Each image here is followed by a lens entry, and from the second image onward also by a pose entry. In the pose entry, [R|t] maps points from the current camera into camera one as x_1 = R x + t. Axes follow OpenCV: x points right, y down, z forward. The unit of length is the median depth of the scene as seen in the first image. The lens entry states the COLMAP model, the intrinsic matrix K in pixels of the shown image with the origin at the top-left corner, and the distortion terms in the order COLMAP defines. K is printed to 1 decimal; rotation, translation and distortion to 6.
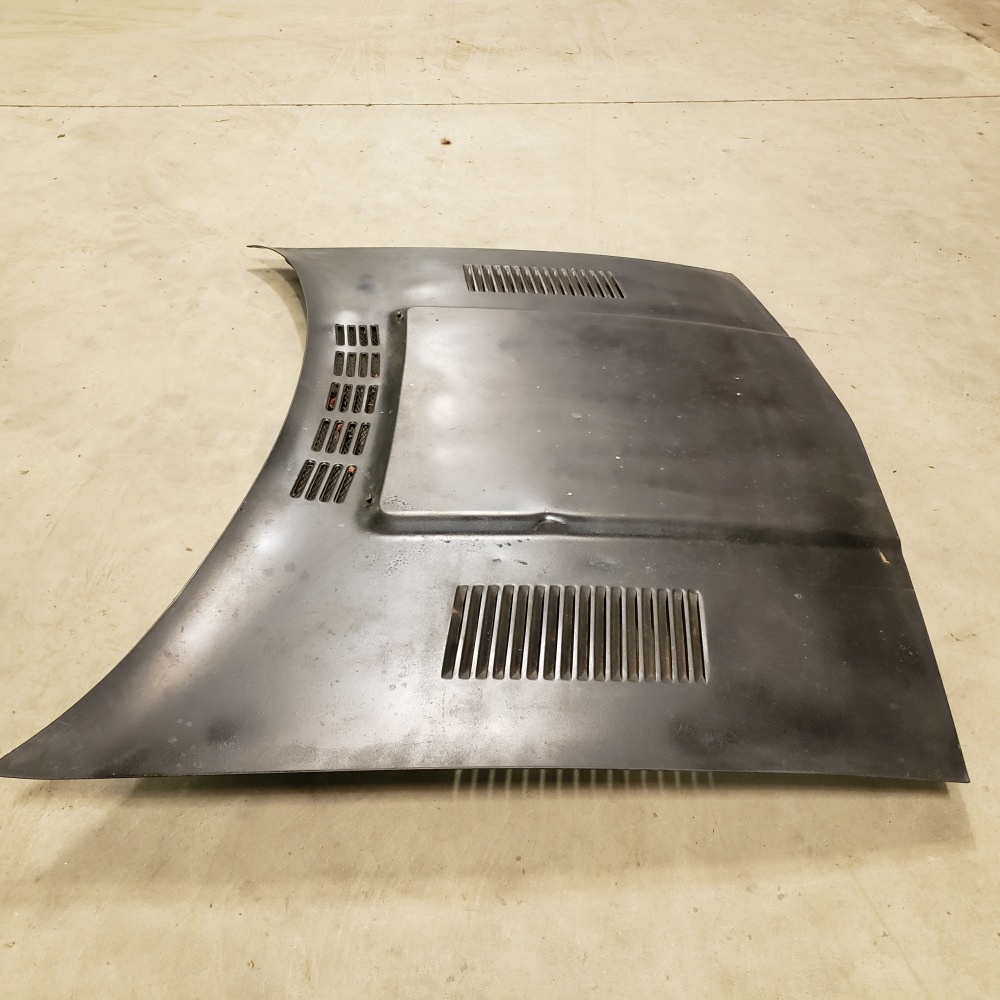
lens RADIAL K [[1024.6, 0, 500.0], [0, 1024.6, 500.0], [0, 0, 1]] dist [0.002084, 0.006465]
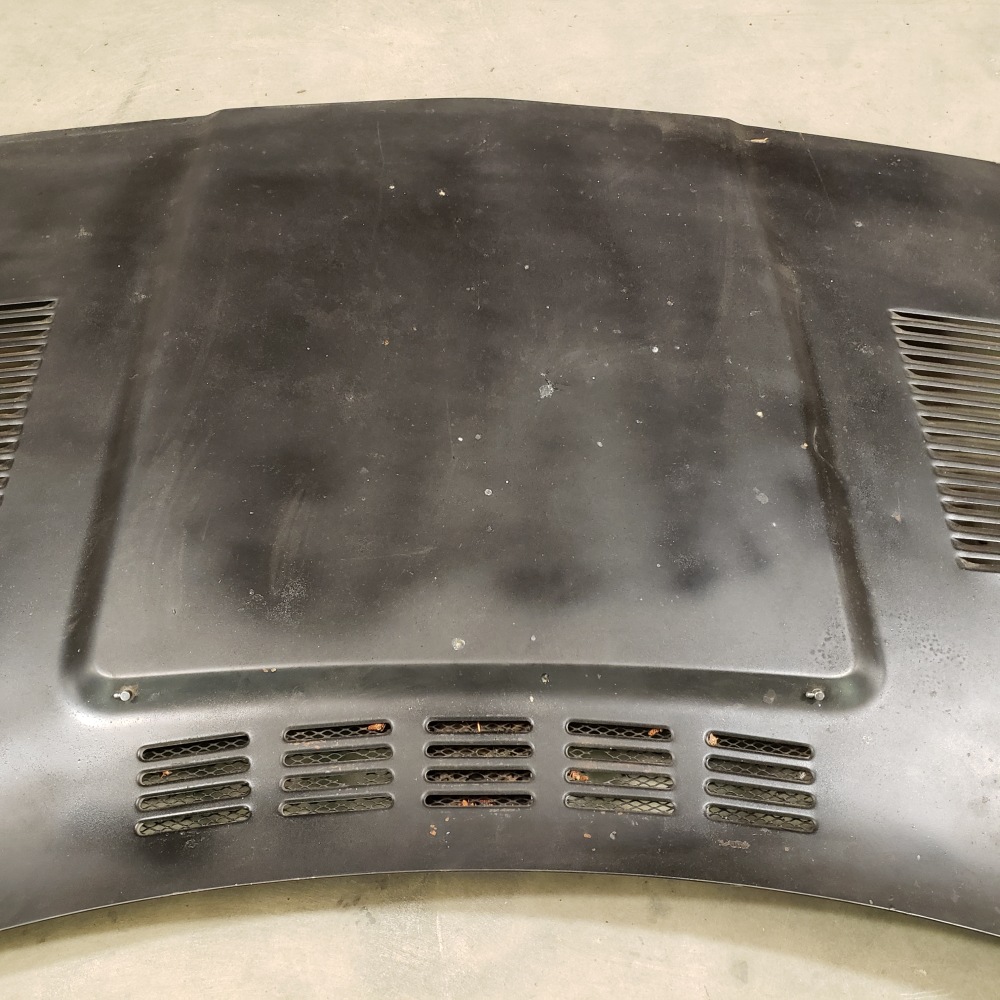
lens RADIAL K [[1024.6, 0, 500.0], [0, 1024.6, 500.0], [0, 0, 1]] dist [0.002084, 0.006465]
pose [[-0.005366, -0.888944, 0.457984, -0.307170], [0.556173, 0.377965, 0.740144, -0.607483], [-0.831049, 0.258690, 0.492379, 0.829825]]
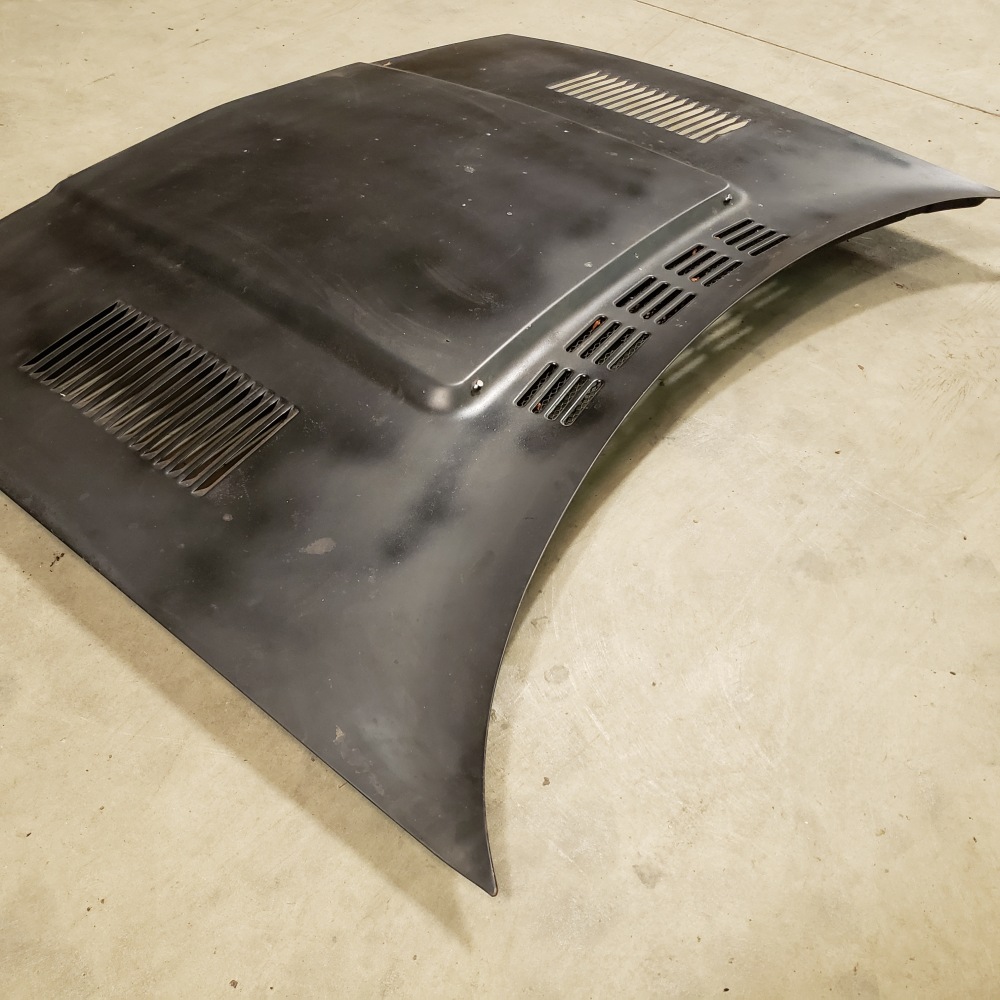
lens RADIAL K [[1024.6, 0, 500.0], [0, 1024.6, 500.0], [0, 0, 1]] dist [0.002084, 0.006465]
pose [[-0.776865, -0.511900, 0.366658, -0.490383], [0.282169, 0.237542, 0.929491, -0.970226], [-0.562904, 0.825549, -0.040096, 1.432540]]
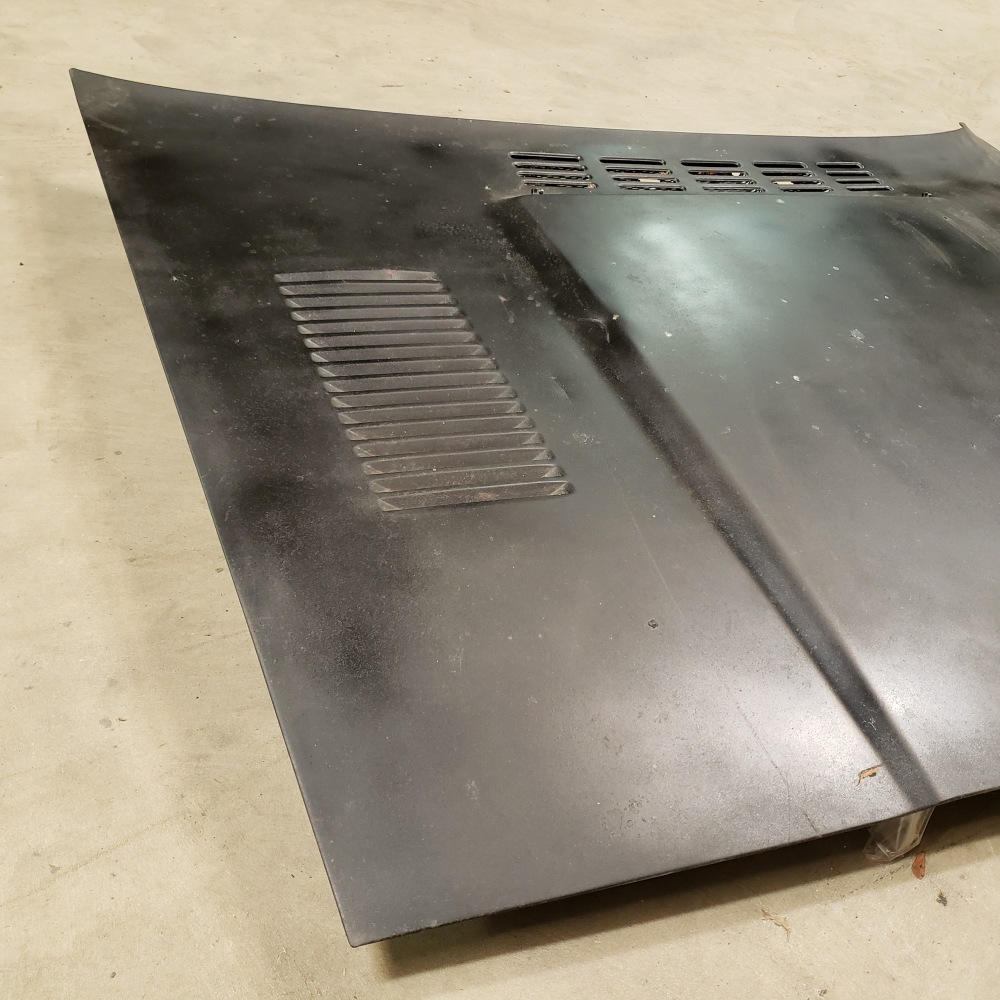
lens RADIAL K [[1050.4, 0, 500.0], [0, 1050.4, 500.0], [0, 0, 1]] dist [0.010866, -0.007137]
pose [[0.370373, 0.657972, -0.655666, 0.551487], [-0.698989, 0.662294, 0.269778, -0.041619], [0.611750, 0.358385, 0.705211, 0.500499]]
